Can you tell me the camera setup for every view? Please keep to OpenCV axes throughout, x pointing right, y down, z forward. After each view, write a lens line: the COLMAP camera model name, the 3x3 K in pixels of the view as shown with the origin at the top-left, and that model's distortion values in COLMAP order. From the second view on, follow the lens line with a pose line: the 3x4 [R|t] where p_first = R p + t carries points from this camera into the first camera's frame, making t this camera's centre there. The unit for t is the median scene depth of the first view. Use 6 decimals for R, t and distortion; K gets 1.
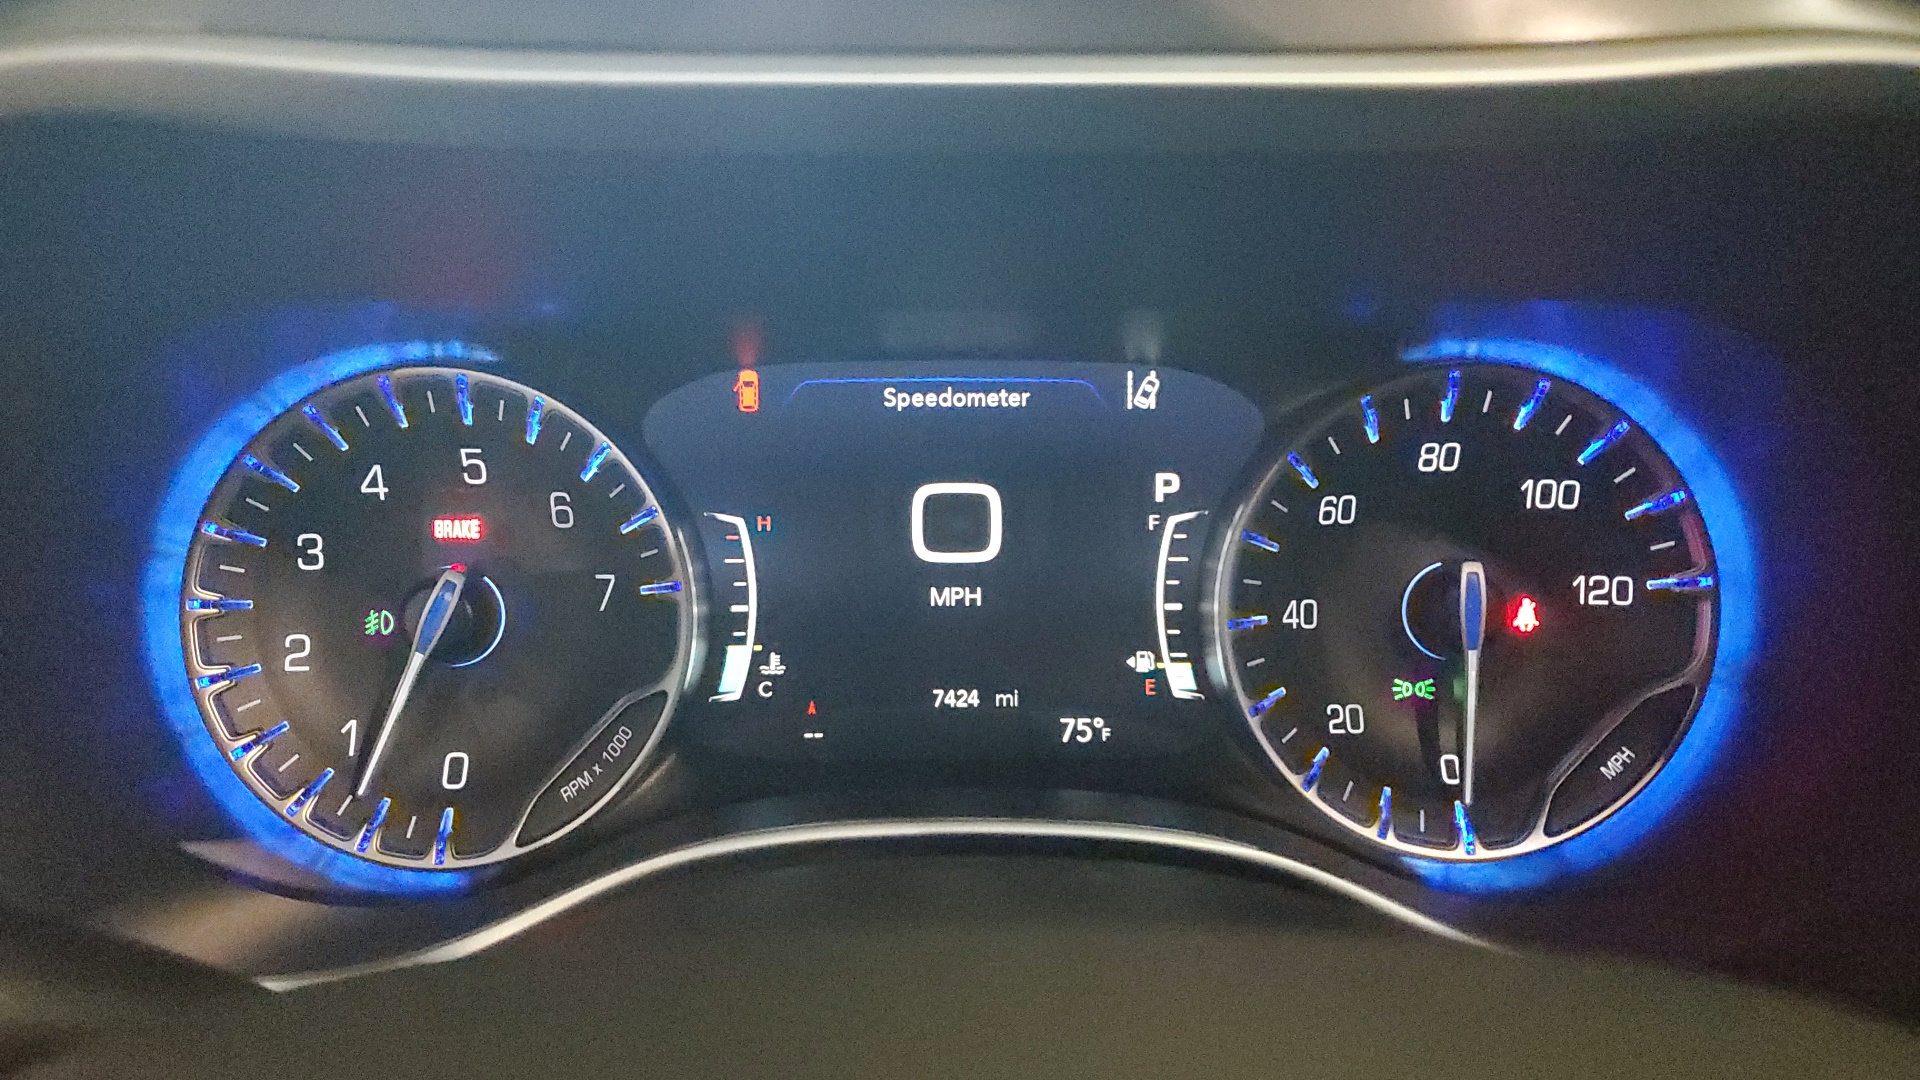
lens RADIAL K [[1520.4, 0, 984.9], [0, 1520.4, 497.4], [0, 0, 1]] dist [0.069335, -0.097996]
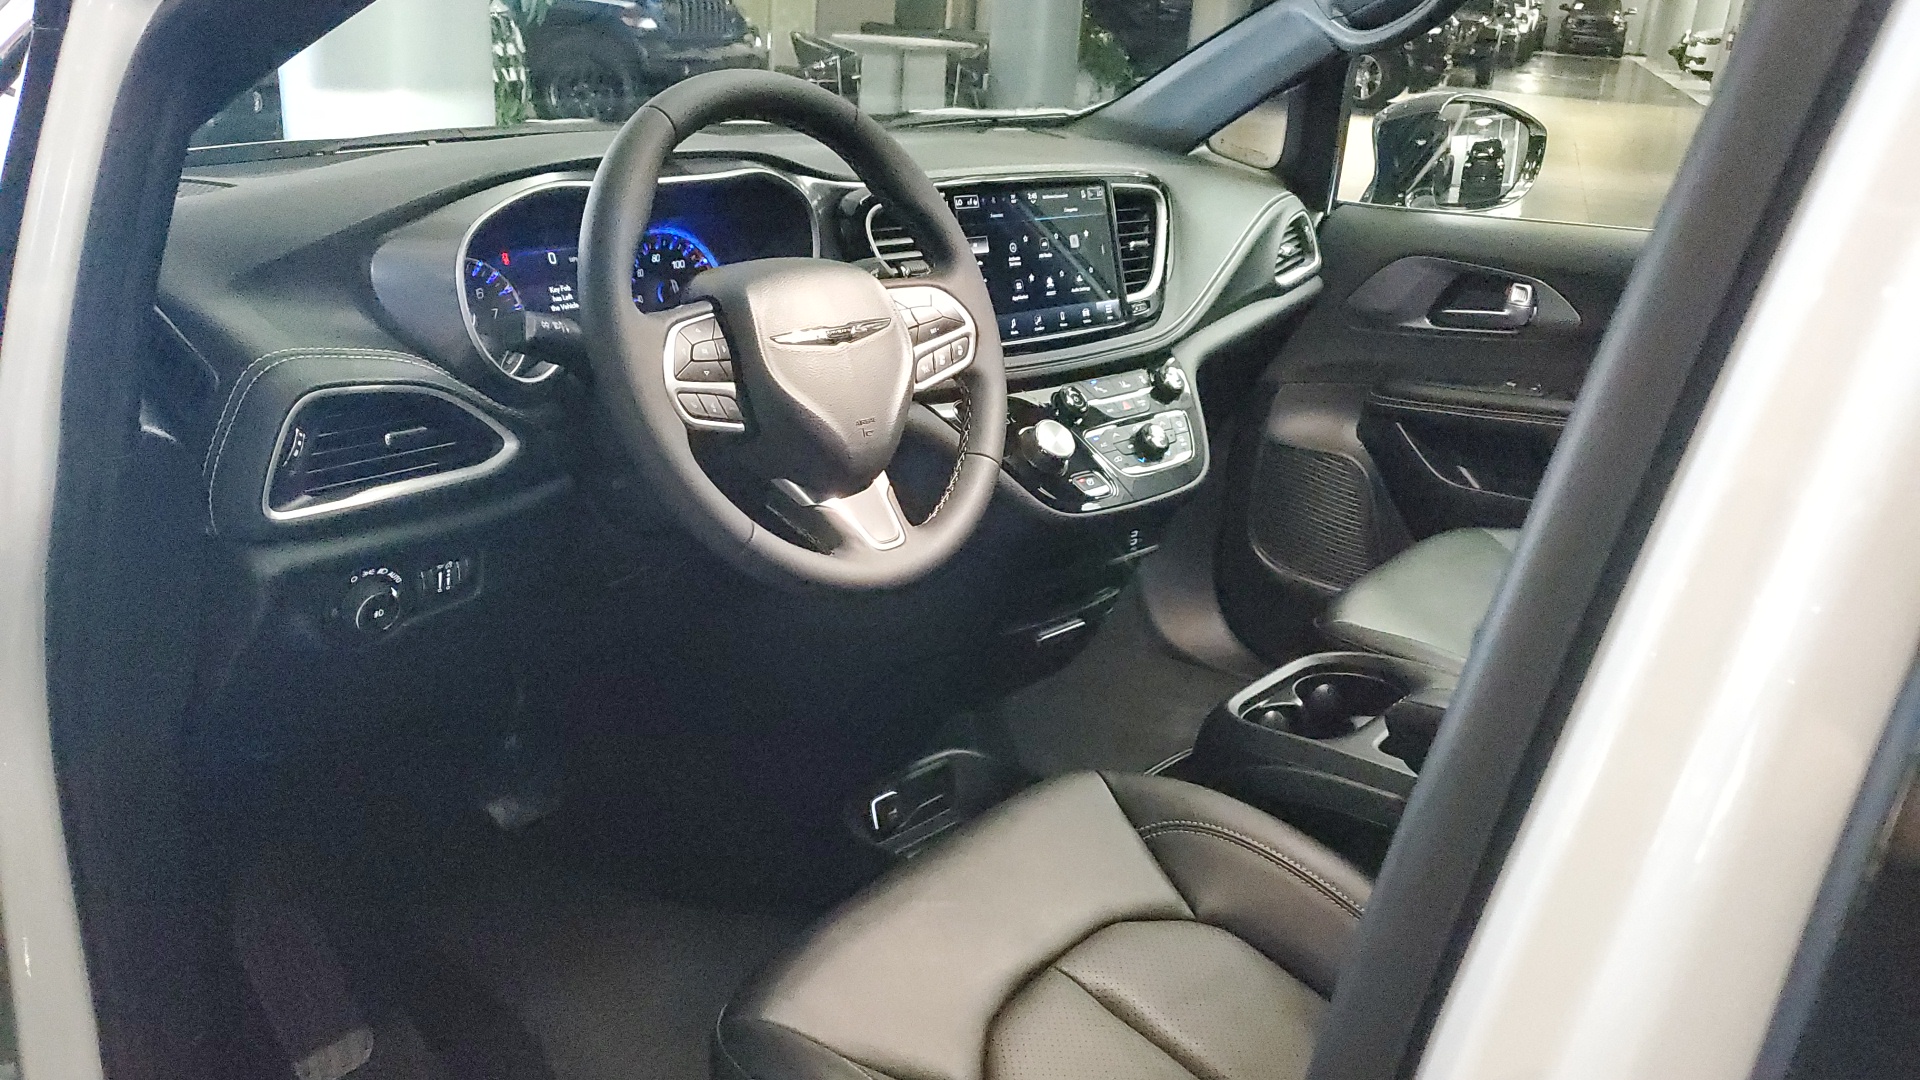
lens RADIAL K [[1520.4, 0, 1003.5], [0, 1520.4, 550.0], [0, 0, 1]] dist [0.069335, -0.097996]
pose [[0.617496, -0.245434, 0.747303, -2.461399], [0.228539, 0.965069, 0.128112, 0.428626], [-0.752641, 0.091679, 0.652017, -2.374411]]
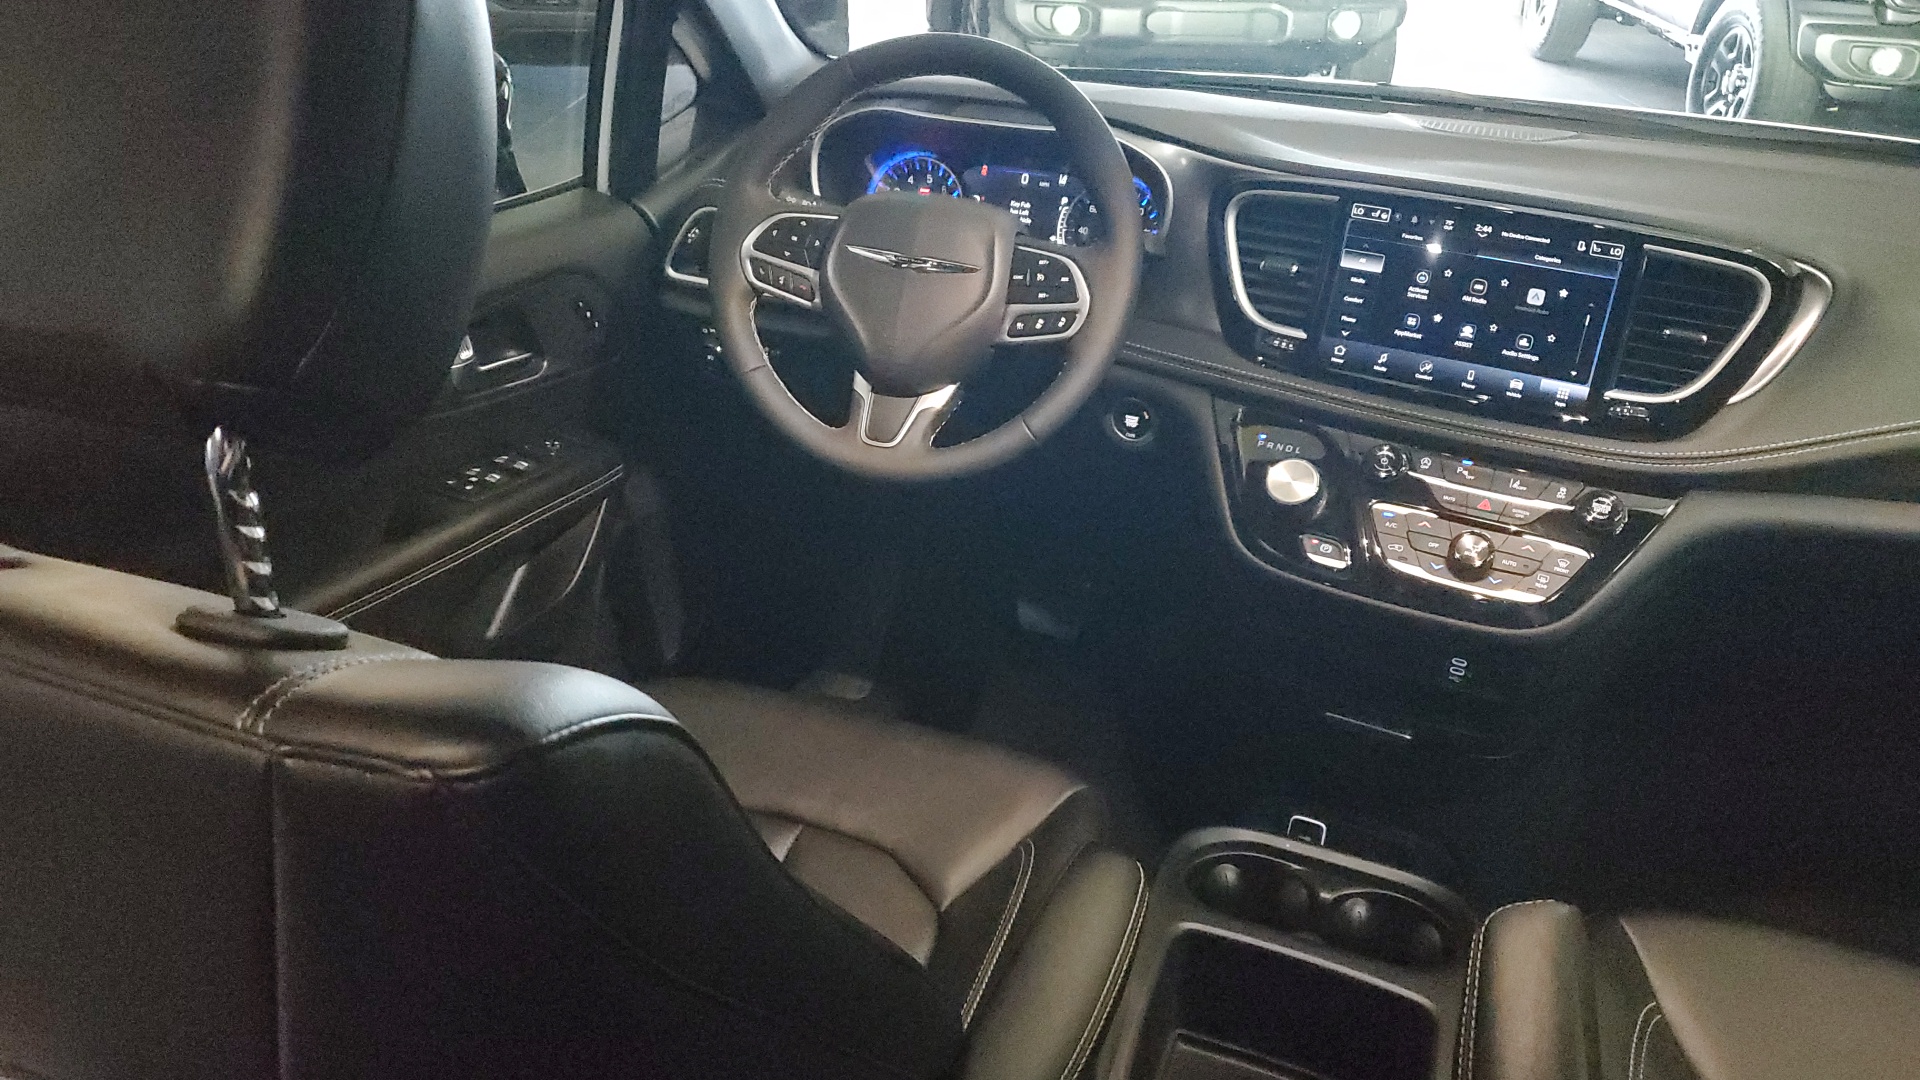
lens RADIAL K [[1520.4, 0, 935.3], [0, 1520.4, 529.7], [0, 0, 1]] dist [0.069335, -0.097996]
pose [[0.921095, 0.190968, -0.339285, 1.597518], [-0.165240, 0.980812, 0.103459, 0.585593], [0.352532, -0.039232, 0.934977, -3.708462]]
